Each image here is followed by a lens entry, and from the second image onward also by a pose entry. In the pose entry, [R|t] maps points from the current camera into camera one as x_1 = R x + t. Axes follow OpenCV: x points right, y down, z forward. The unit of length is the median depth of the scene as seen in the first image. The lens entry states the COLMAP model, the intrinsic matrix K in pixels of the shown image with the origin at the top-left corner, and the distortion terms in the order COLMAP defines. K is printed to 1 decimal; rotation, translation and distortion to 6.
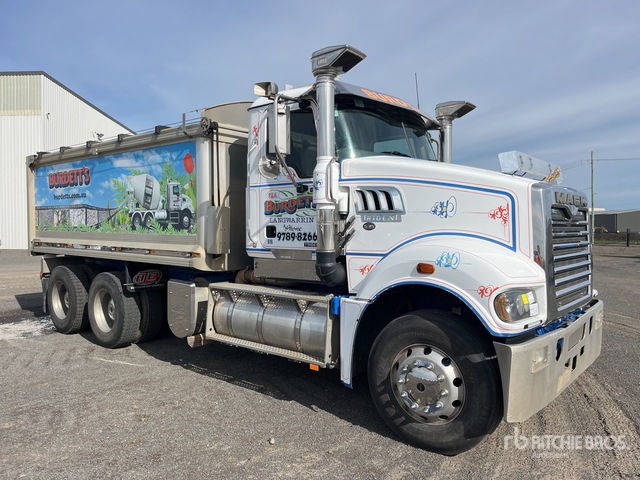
lens RADIAL K [[494.4, 0, 320.0], [0, 494.4, 240.0], [0, 0, 1]] dist [-0.010710, -0.002310]
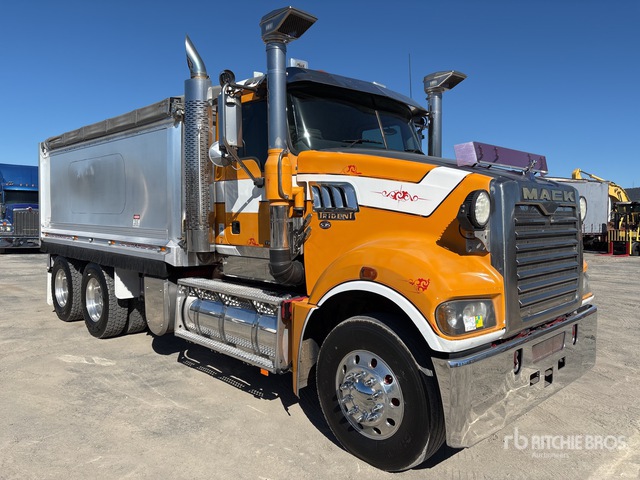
lens RADIAL K [[494.4, 0, 320.0], [0, 494.4, 240.0], [0, 0, 1]] dist [-0.010710, -0.002310]
pose [[0.995671, 0.006452, -0.092728, 0.177159], [-0.003803, 0.999581, 0.028710, -0.024832], [0.092874, -0.028233, 0.995277, 0.069538]]
